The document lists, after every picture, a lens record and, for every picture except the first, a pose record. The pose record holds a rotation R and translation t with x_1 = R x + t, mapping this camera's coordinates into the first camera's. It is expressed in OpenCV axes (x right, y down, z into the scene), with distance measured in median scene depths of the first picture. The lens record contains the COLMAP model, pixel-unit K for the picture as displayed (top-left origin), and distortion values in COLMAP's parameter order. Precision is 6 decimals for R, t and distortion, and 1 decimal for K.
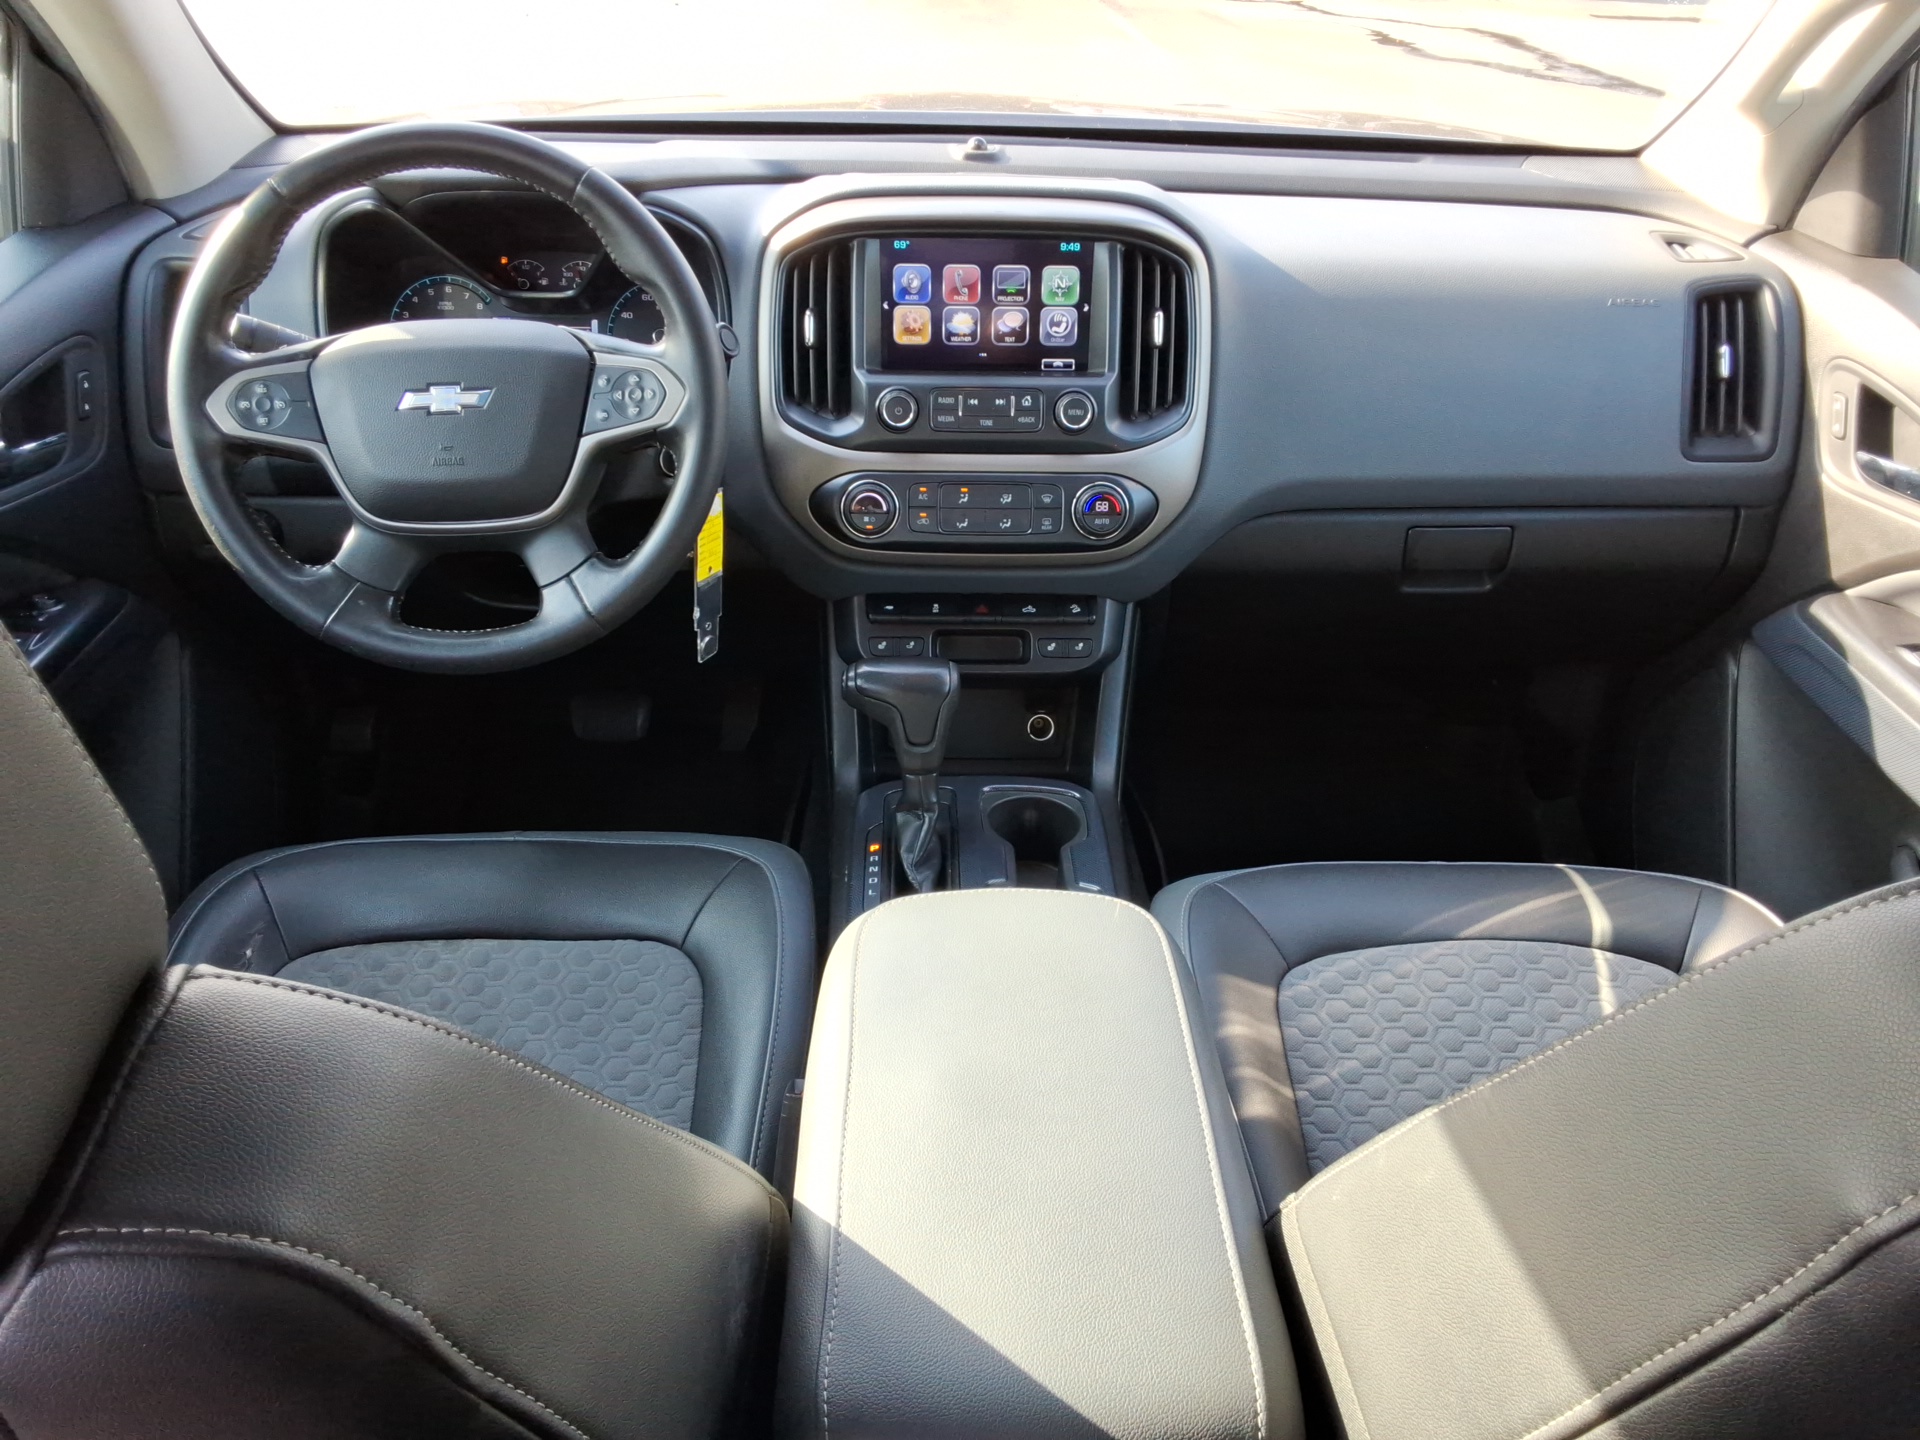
lens RADIAL K [[1547.6, 0, 991.3], [0, 1547.6, 722.9], [0, 0, 1]] dist [0.112328, -0.182235]
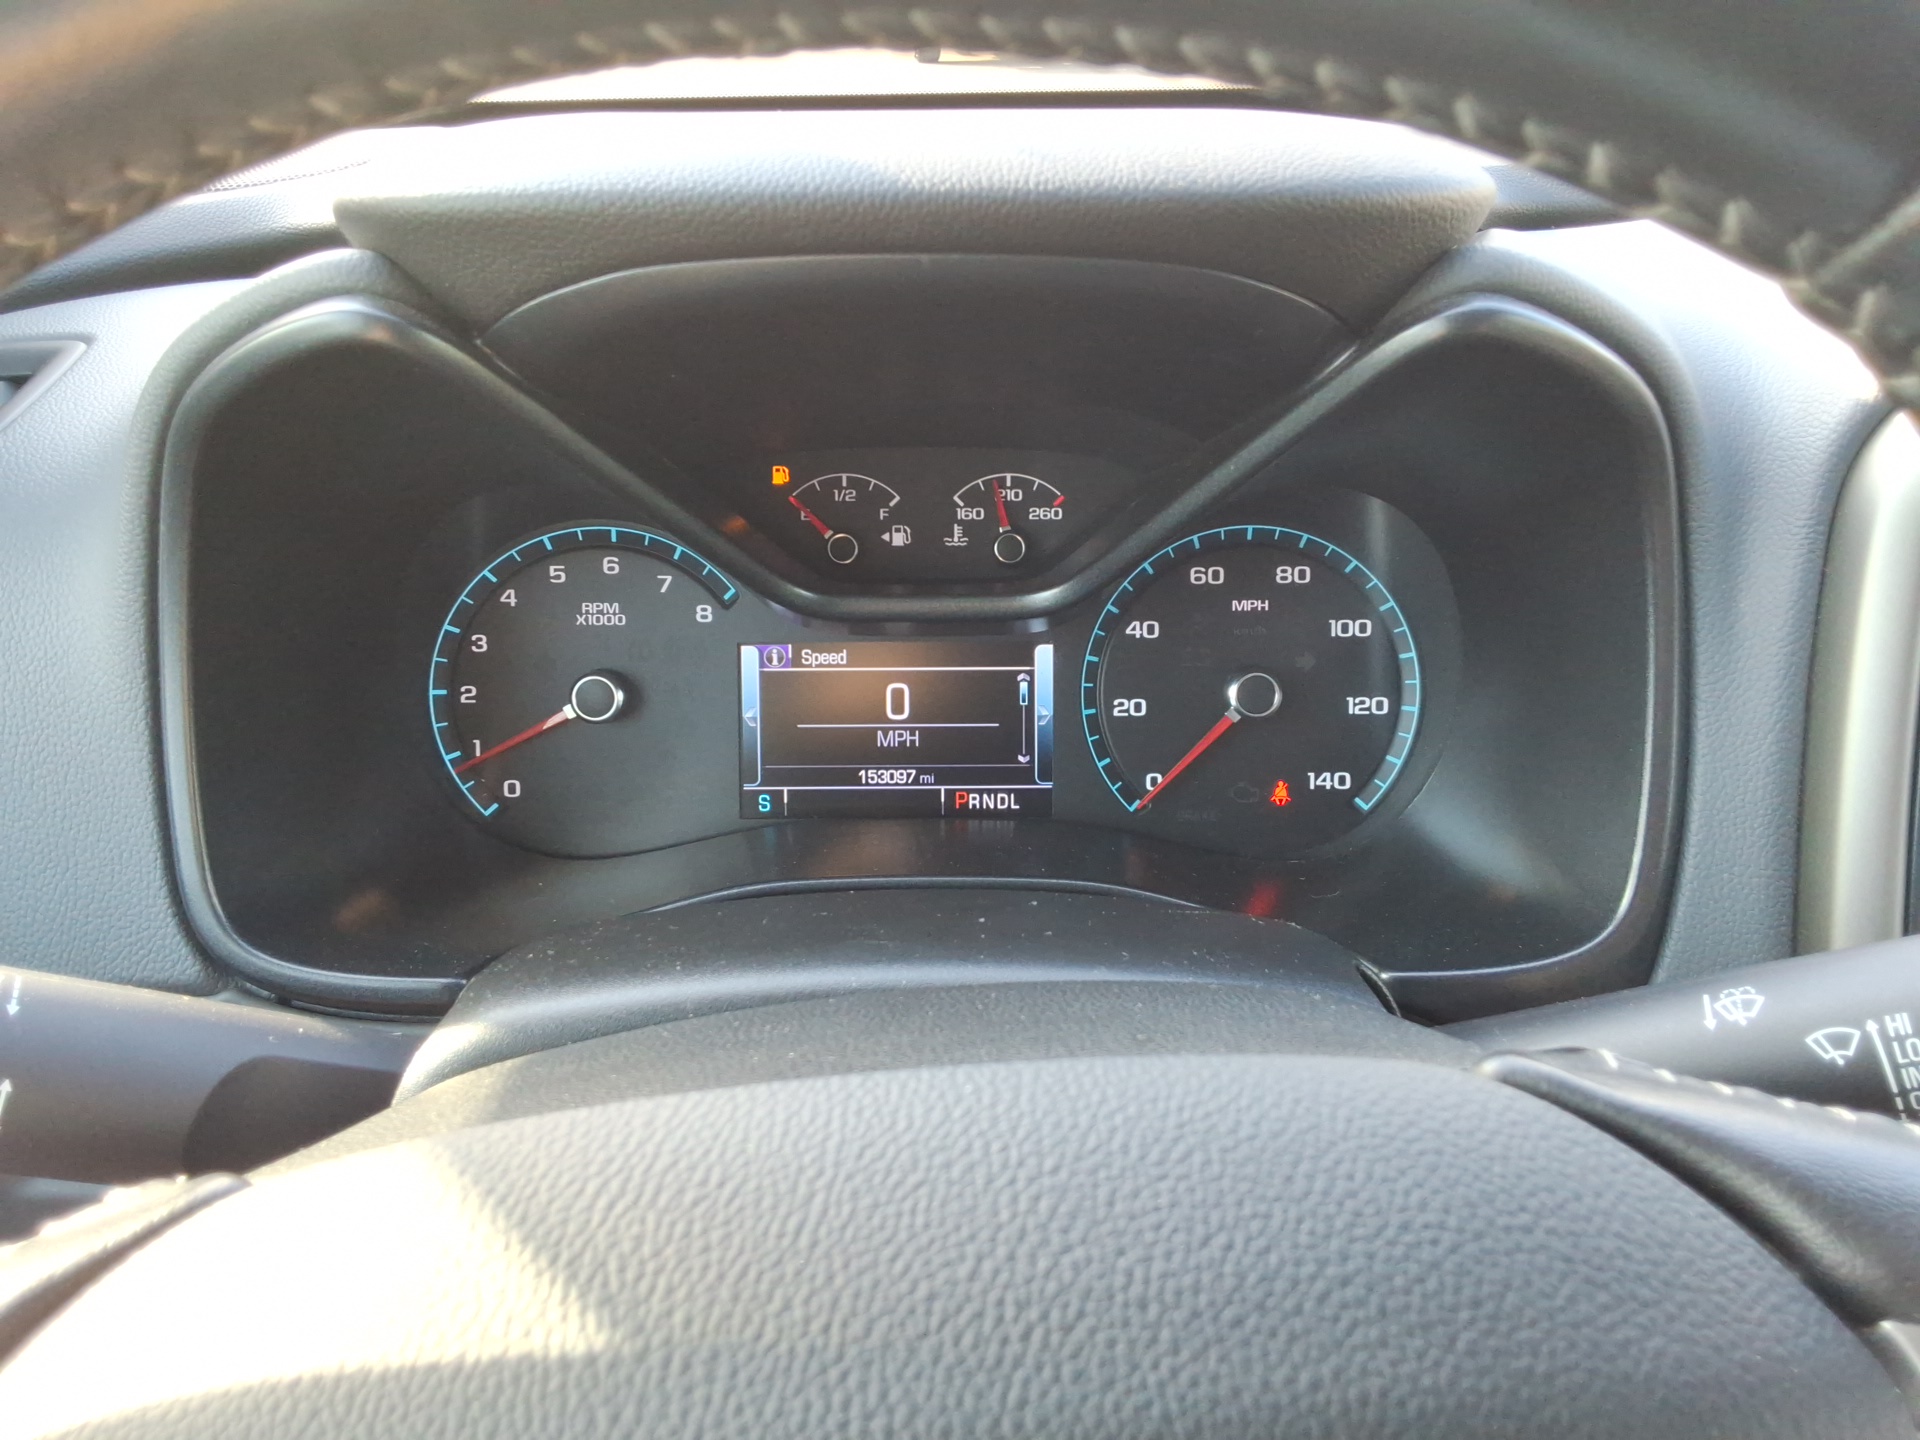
lens RADIAL K [[1547.6, 0, 1004.4], [0, 1547.6, 686.5], [0, 0, 1]] dist [0.112328, -0.182235]
pose [[0.999785, -0.010863, -0.017677, -0.280340], [0.009477, 0.997010, -0.076694, -0.244781], [0.018457, 0.076510, 0.996898, 0.738506]]
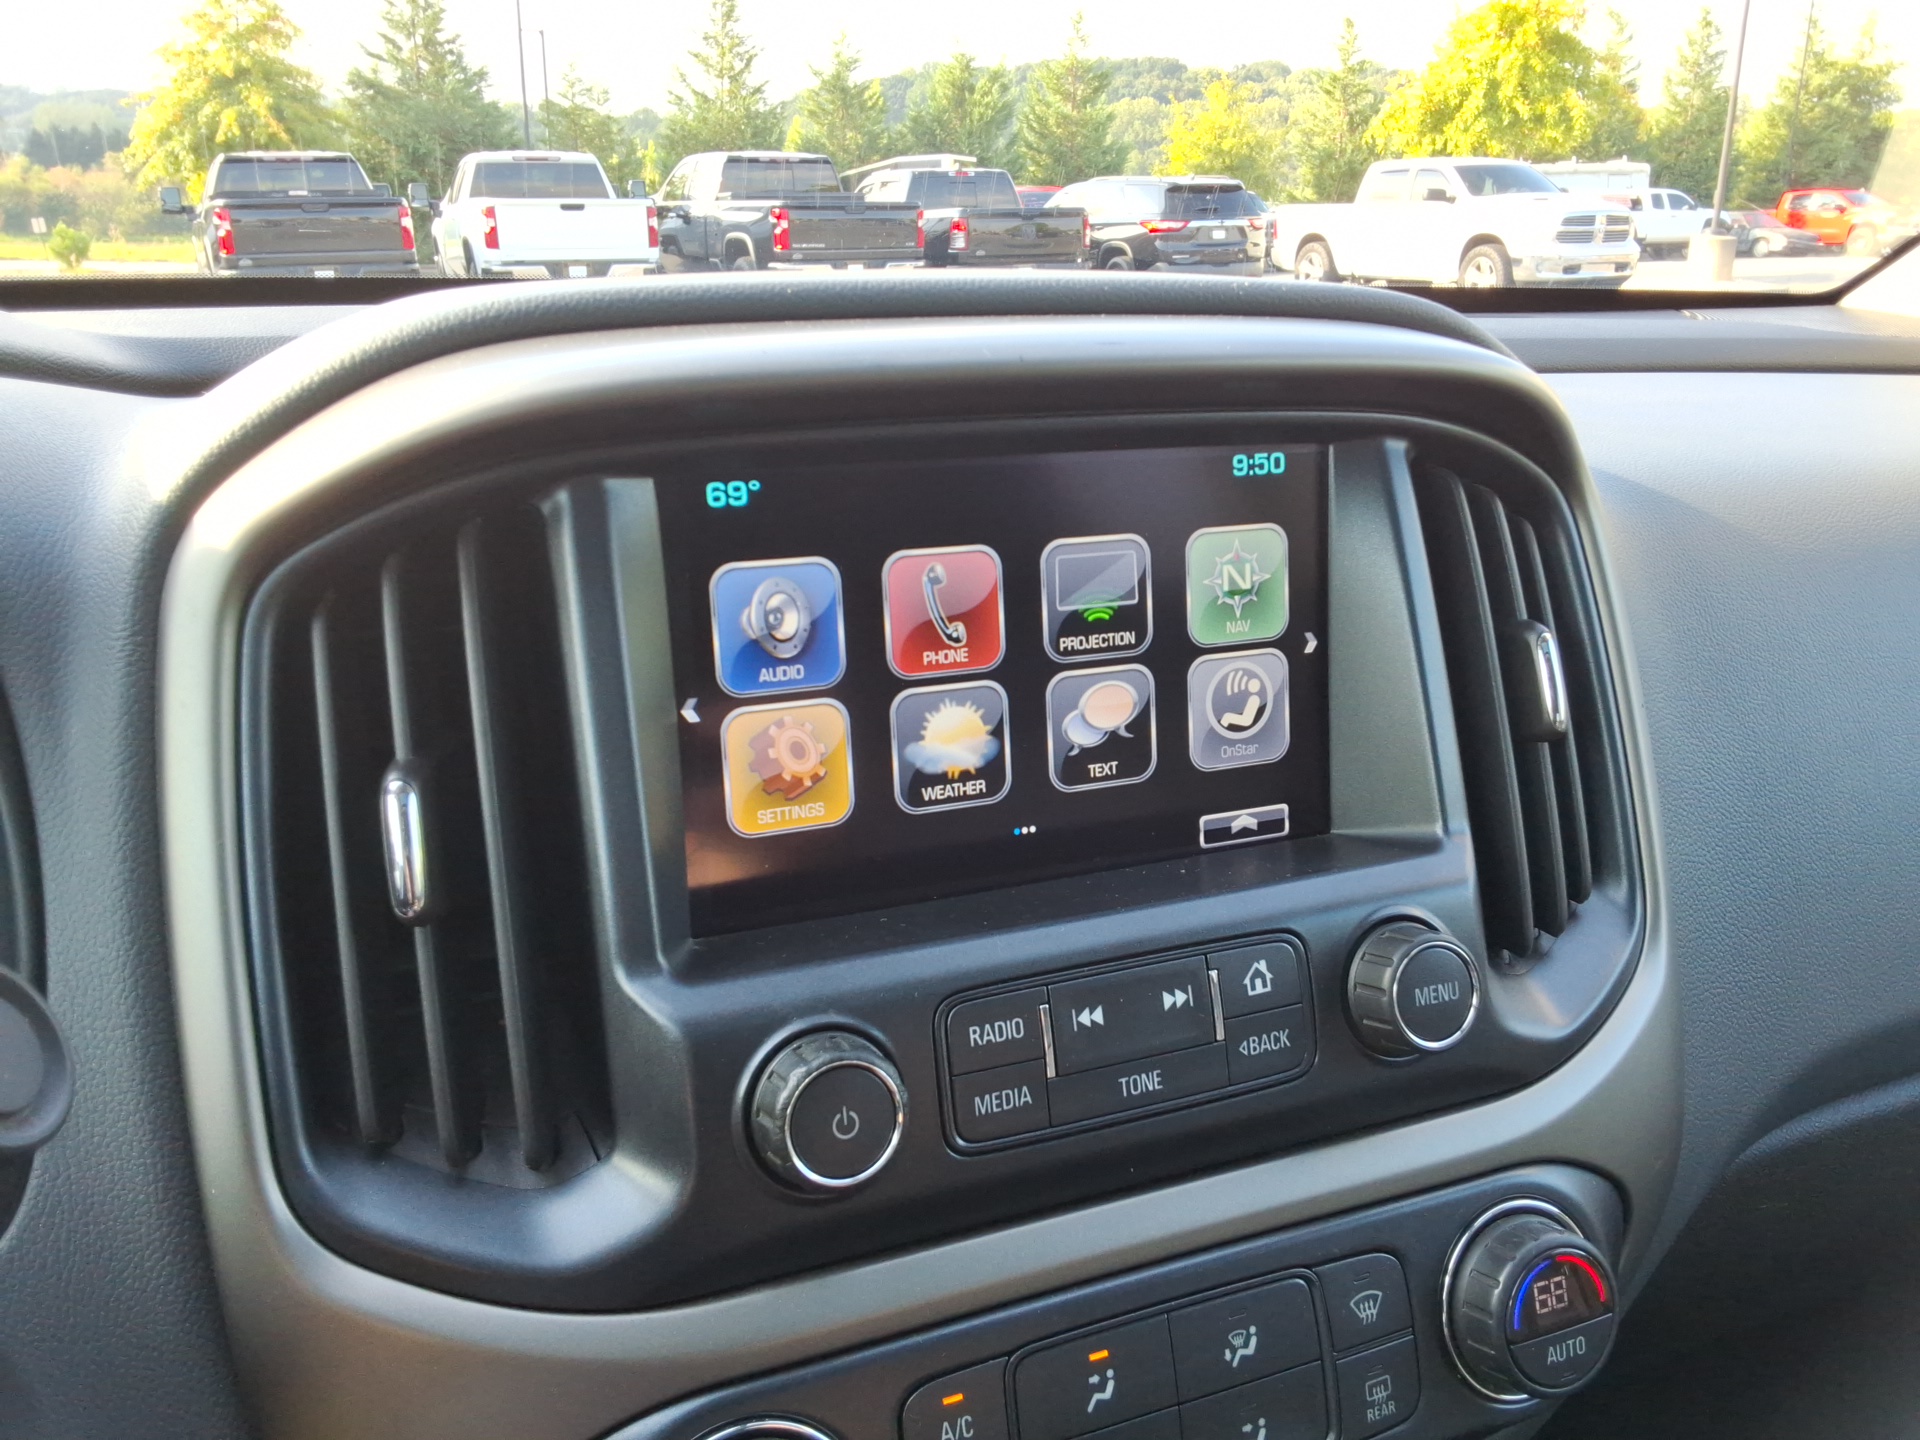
lens RADIAL K [[1547.6, 0, 986.7], [0, 1547.6, 700.6], [0, 0, 1]] dist [0.112328, -0.182235]
pose [[0.931495, -0.118135, 0.344038, -0.112396], [0.191516, 0.963367, -0.187738, -0.209884], [-0.309256, 0.240765, 0.919996, 0.737551]]
